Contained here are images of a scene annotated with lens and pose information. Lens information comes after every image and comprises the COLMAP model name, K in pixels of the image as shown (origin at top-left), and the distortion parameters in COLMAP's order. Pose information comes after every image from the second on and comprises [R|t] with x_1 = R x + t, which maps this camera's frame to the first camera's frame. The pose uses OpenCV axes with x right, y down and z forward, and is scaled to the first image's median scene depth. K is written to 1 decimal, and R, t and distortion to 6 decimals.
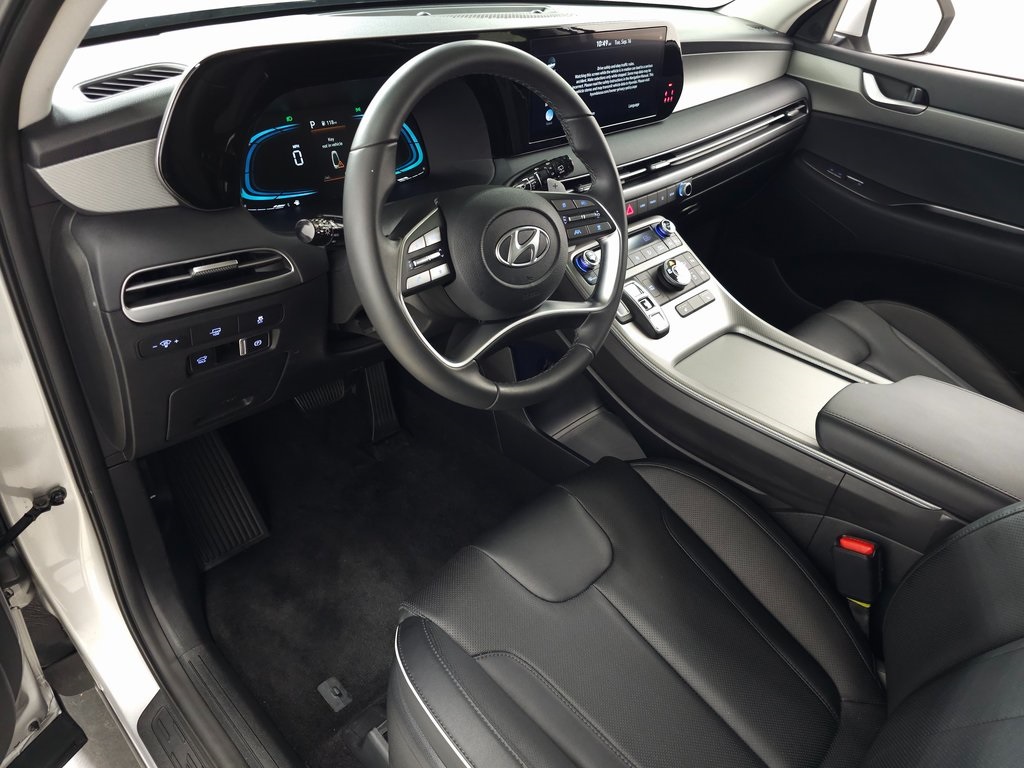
lens RADIAL K [[686.5, 0, 517.8], [0, 686.5, 377.9], [0, 0, 1]] dist [0.040732, -0.045759]
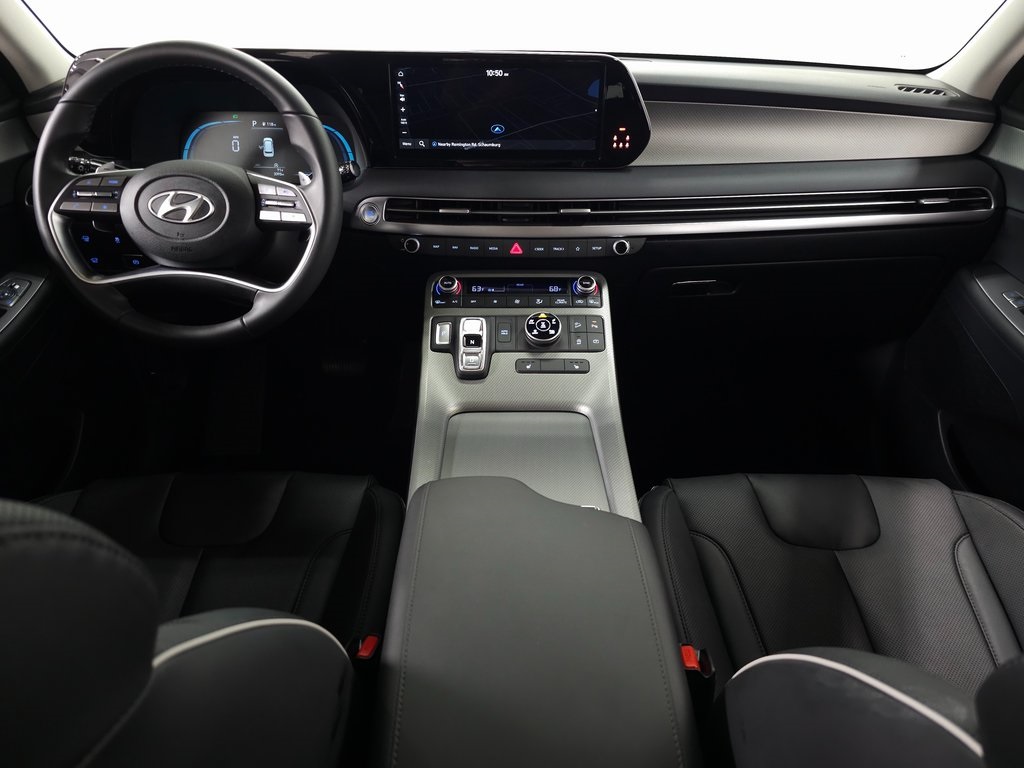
lens RADIAL K [[686.5, 0, 519.6], [0, 686.5, 382.0], [0, 0, 1]] dist [0.040732, -0.045759]
pose [[0.715282, 0.285323, -0.637936, 0.855538], [-0.362308, 0.931998, 0.010610, -0.091522], [0.597582, 0.223540, 0.770017, 0.342131]]
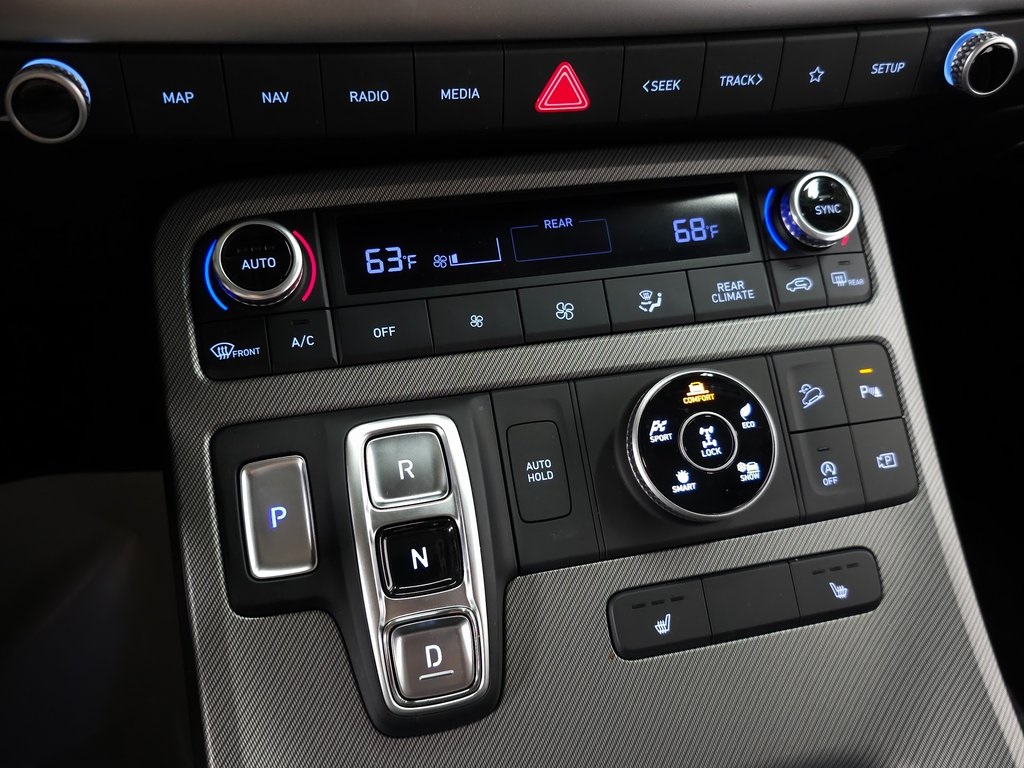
lens RADIAL K [[938.3, 0, 521.1], [0, 938.3, 376.8], [0, 0, 1]] dist [0.016810, 0.000000]
pose [[0.854022, 0.385311, -0.349544, 0.296996], [-0.314373, 0.917573, 0.243372, -0.242241], [0.414506, -0.097958, 0.904759, 0.772766]]
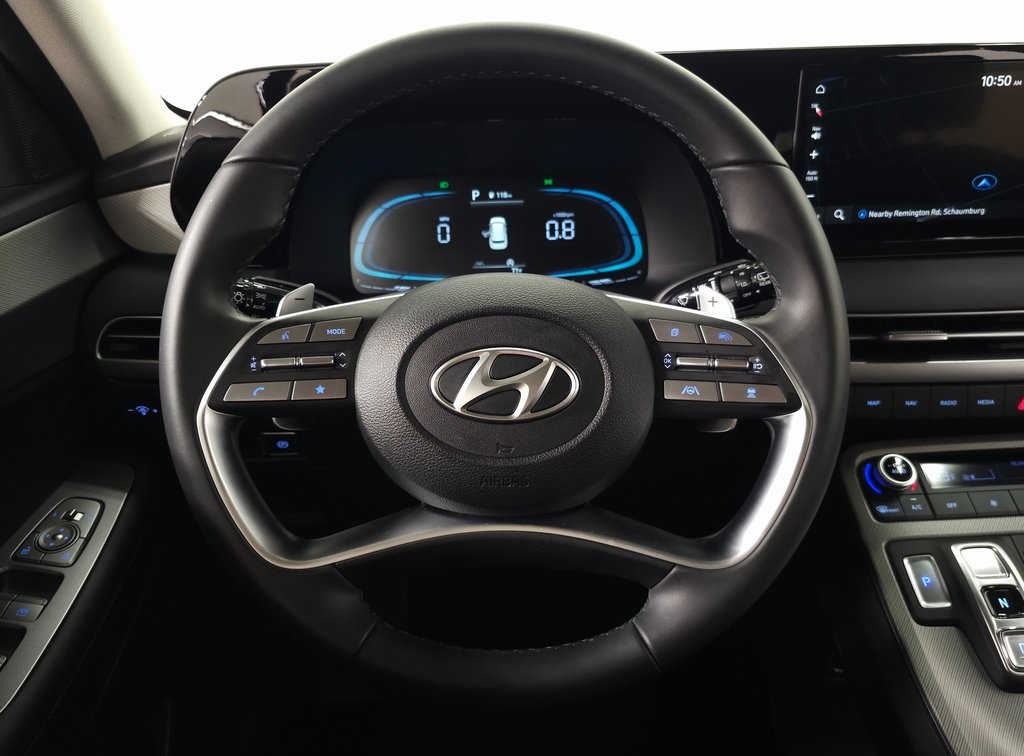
lens RADIAL K [[715.6, 0, 506.4], [0, 715.6, 363.7], [0, 0, 1]] dist [0.019260, -0.034533]
pose [[0.718852, 0.176734, -0.672322, 0.243394], [-0.323062, 0.941292, -0.097982, -0.105116], [0.615534, 0.287636, 0.733746, 0.415537]]
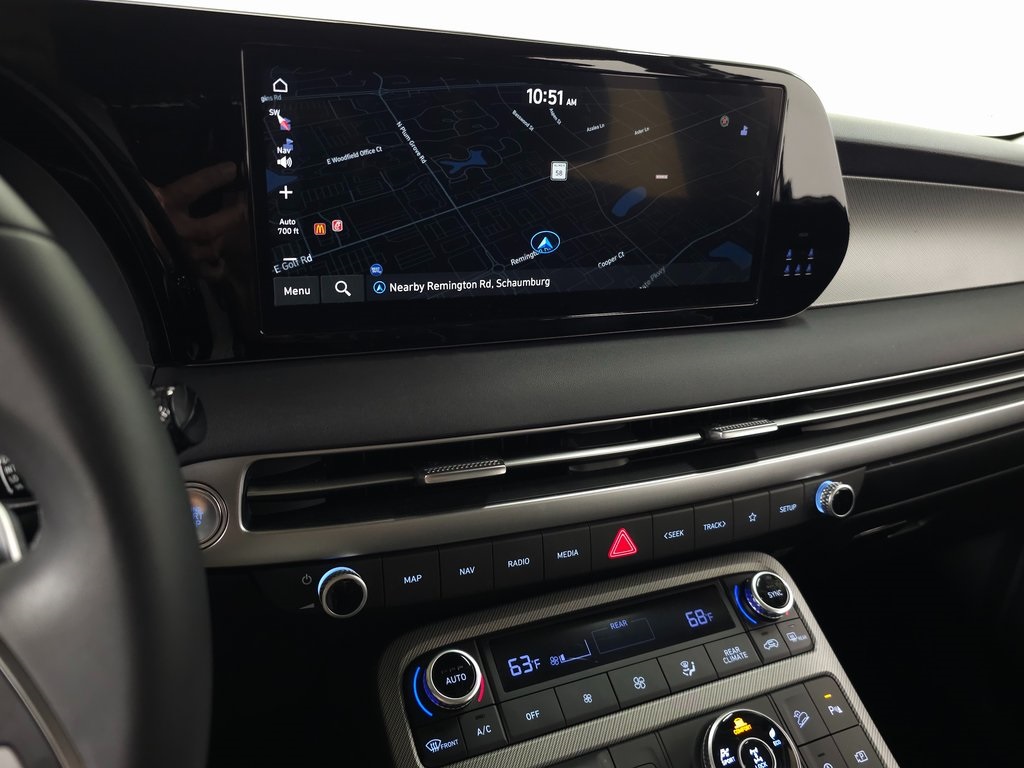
lens RADIAL K [[790.8, 0, 521.3], [0, 790.8, 382.2], [0, 0, 1]] dist [0.047446, -0.063512]
pose [[0.937430, 0.110339, -0.330228, 0.250200], [-0.194291, 0.952828, -0.233175, -0.230172], [0.288922, 0.282746, 0.914647, 0.624834]]
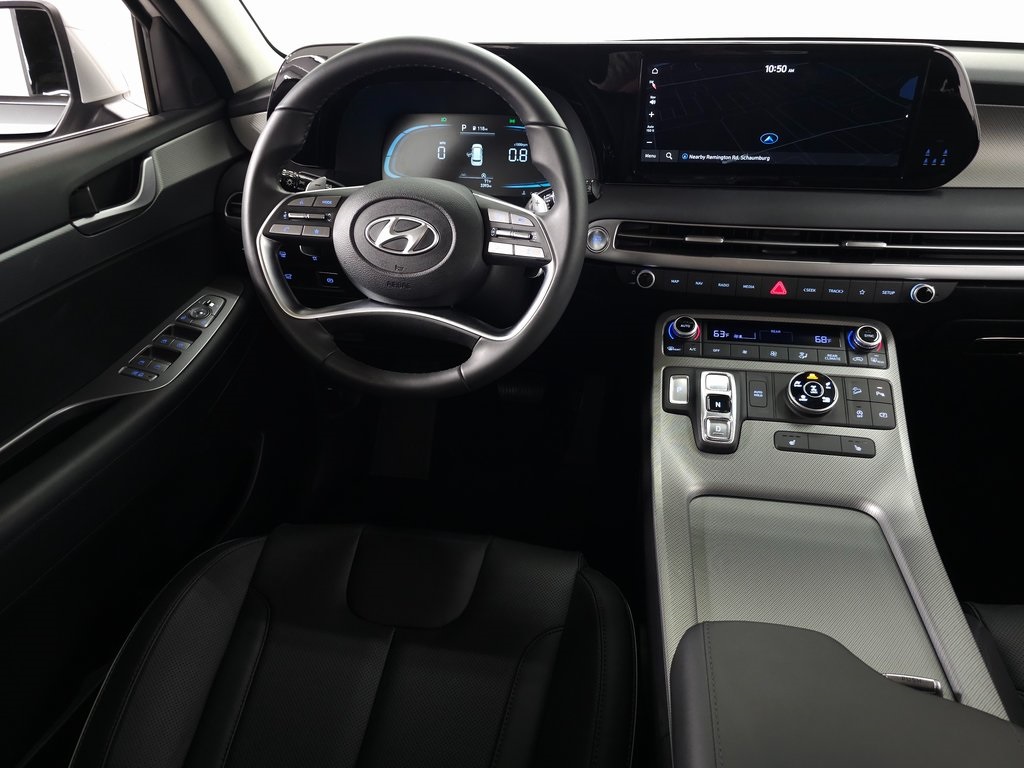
lens RADIAL K [[686.5, 0, 512.9], [0, 686.5, 374.6], [0, 0, 1]] dist [0.040732, -0.045759]
pose [[0.569295, 0.338292, -0.749308, 0.619759], [-0.417958, 0.903942, 0.090558, -0.113170], [0.707966, 0.261625, 0.656001, 0.349847]]
